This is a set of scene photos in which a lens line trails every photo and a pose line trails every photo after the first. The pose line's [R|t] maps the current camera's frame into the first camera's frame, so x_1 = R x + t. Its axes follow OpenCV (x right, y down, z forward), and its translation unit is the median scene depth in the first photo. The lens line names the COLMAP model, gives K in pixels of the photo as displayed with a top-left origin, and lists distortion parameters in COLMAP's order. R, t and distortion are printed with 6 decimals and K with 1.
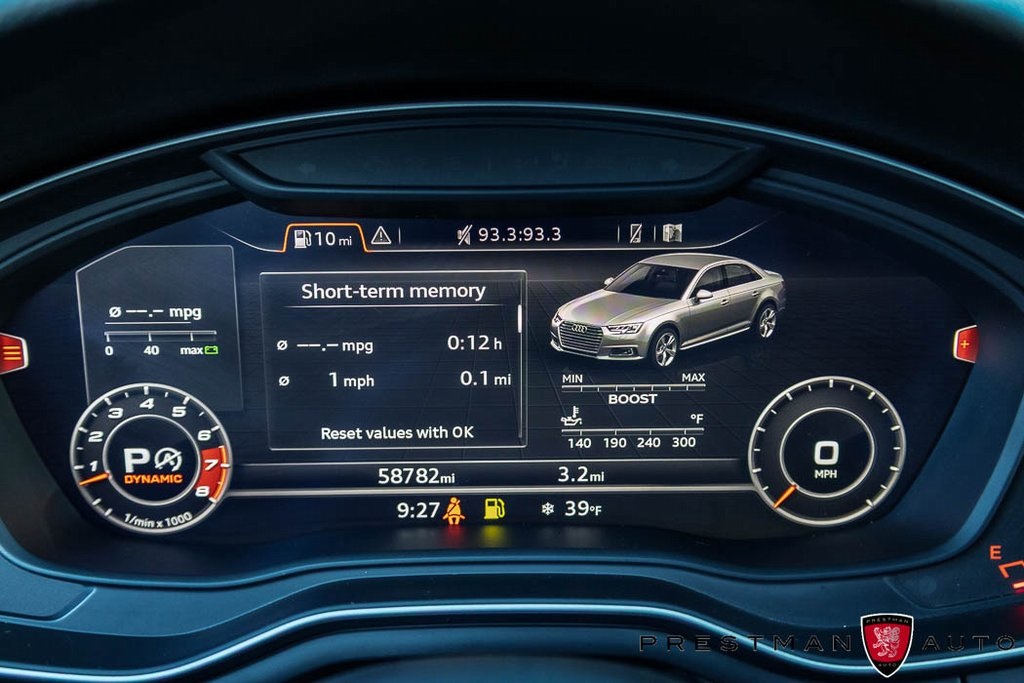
lens RADIAL K [[1116.7, 0, 542.4], [0, 1116.7, 332.1], [0, 0, 1]] dist [0.005195, 0.000000]
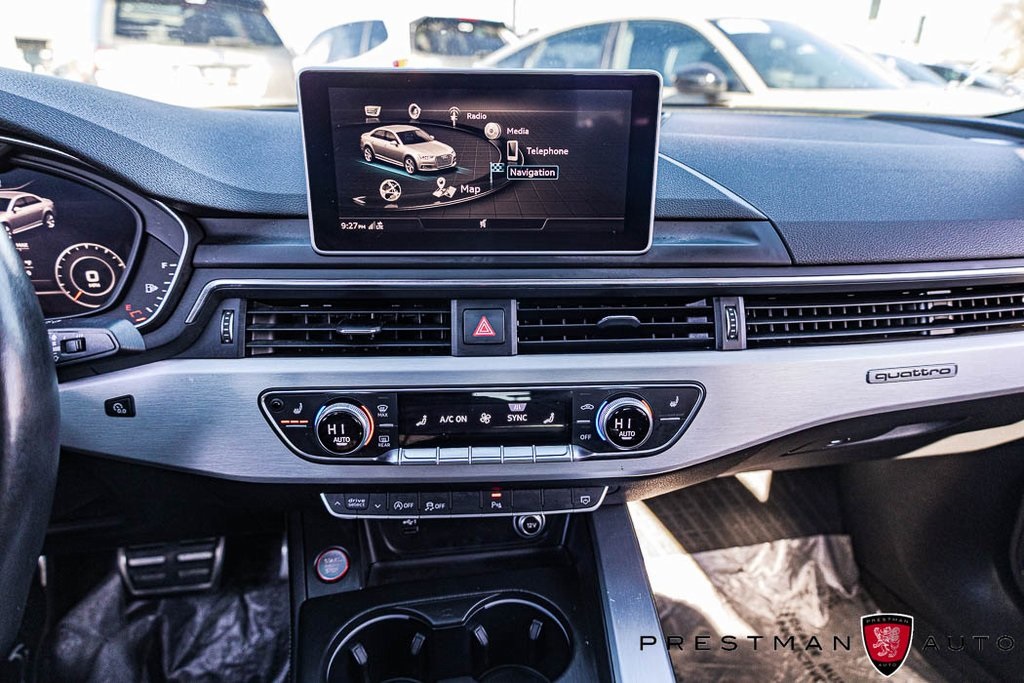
lens RADIAL K [[655.2, 0, 523.5], [0, 655.2, 339.1], [0, 0, 1]] dist [-0.000752, 0.003623]
pose [[0.990113, -0.044738, 0.132949, 1.000621], [0.034735, 0.996454, 0.076630, 0.170201], [-0.135906, -0.071254, 0.988156, -0.546104]]
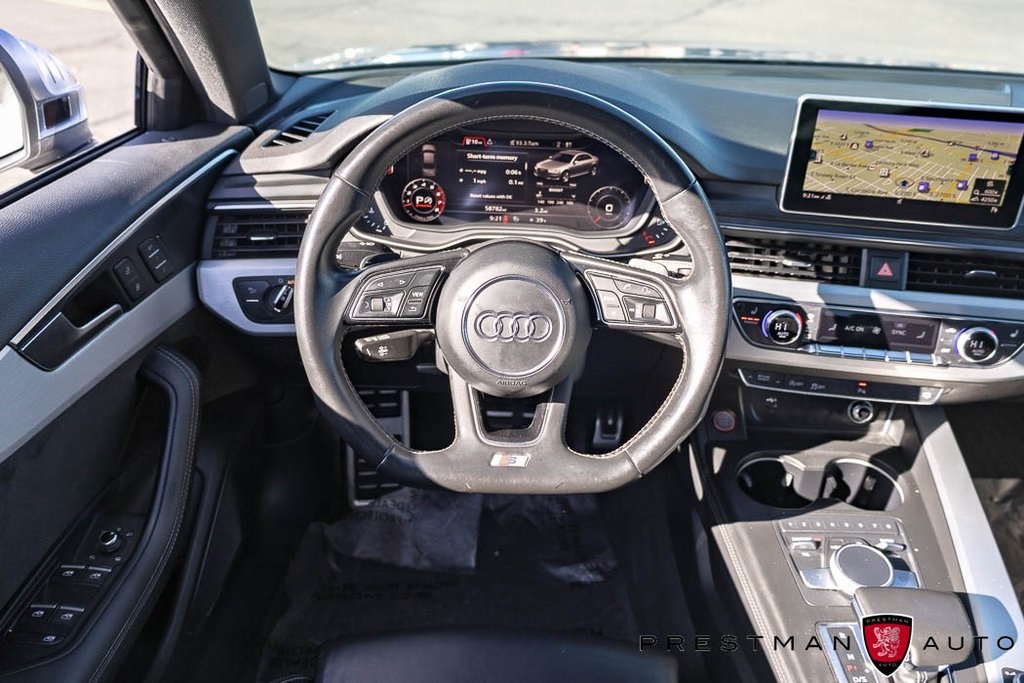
lens RADIAL K [[850.2, 0, 529.6], [0, 850.2, 326.9], [0, 0, 1]] dist [0.017929, 0.009994]
pose [[0.998627, 0.051747, -0.008187, 0.040637], [-0.049300, 0.981050, 0.187380, -0.018013], [0.017729, -0.186719, 0.982253, -1.818916]]
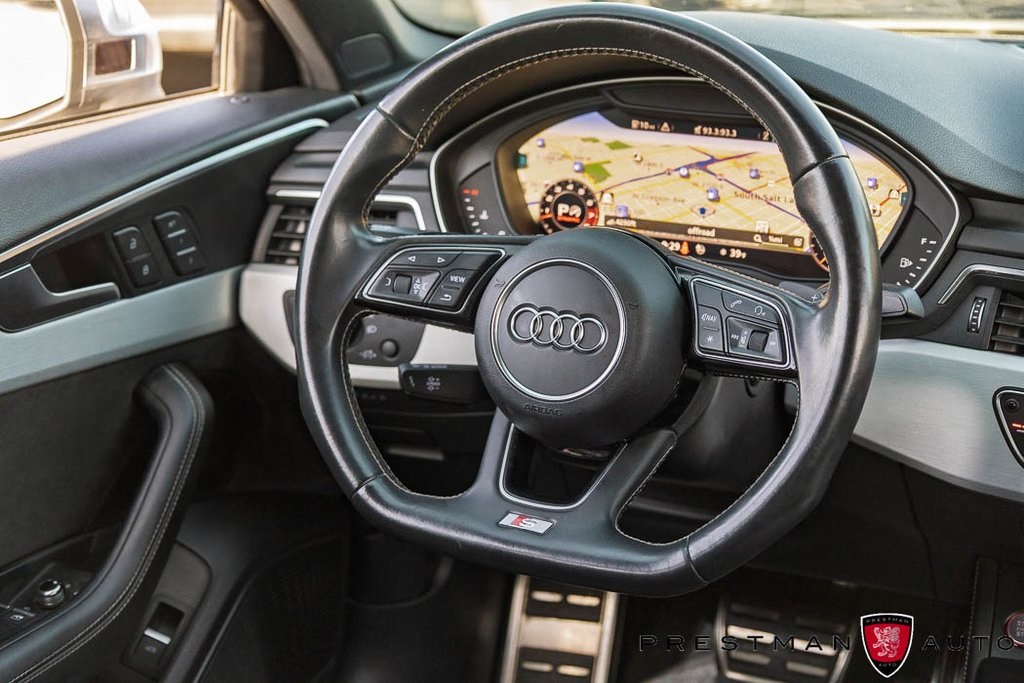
lens RADIAL K [[1828.9, 0, 532.2], [0, 1828.9, 361.5], [0, 0, 1]] dist [0.010955, 0.000000]
pose [[0.908780, 0.141572, -0.392526, 1.197843], [-0.132323, 0.989910, 0.050676, 0.250010], [0.395740, 0.005887, 0.918344, -2.710679]]
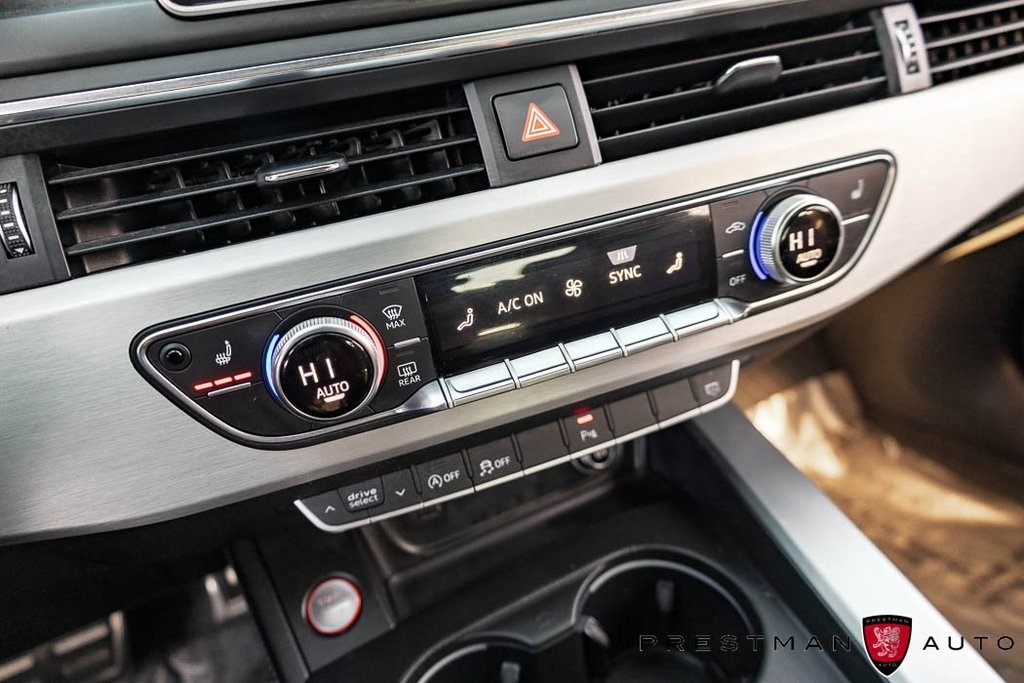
lens RADIAL K [[655.2, 0, 519.9], [0, 655.2, 338.4], [0, 0, 1]] dist [-0.000752, 0.003623]
pose [[0.900404, -0.297998, 0.316969, 0.781104], [0.241760, 0.948451, 0.204923, 0.320622], [-0.361696, -0.107883, 0.926033, 0.112900]]
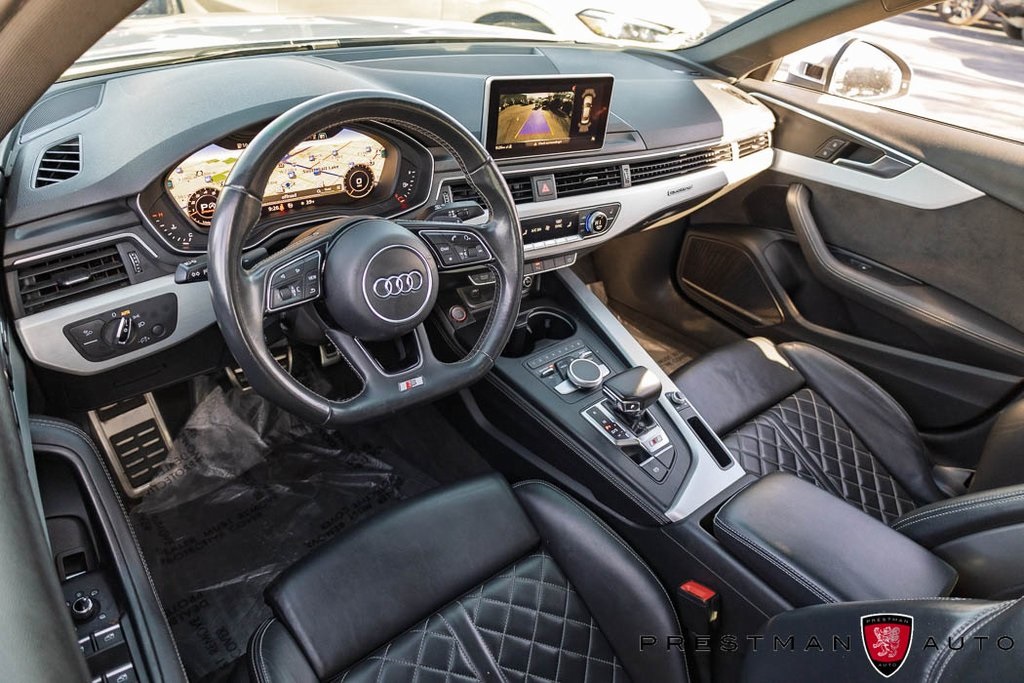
lens RADIAL K [[655.2, 0, 517.9], [0, 655.2, 339.7], [0, 0, 1]] dist [-0.000752, 0.003623]
pose [[0.773587, -0.278368, 0.569275, -0.972070], [0.070854, 0.930713, 0.358823, -0.208826], [-0.629717, -0.237245, 0.739711, -1.583477]]
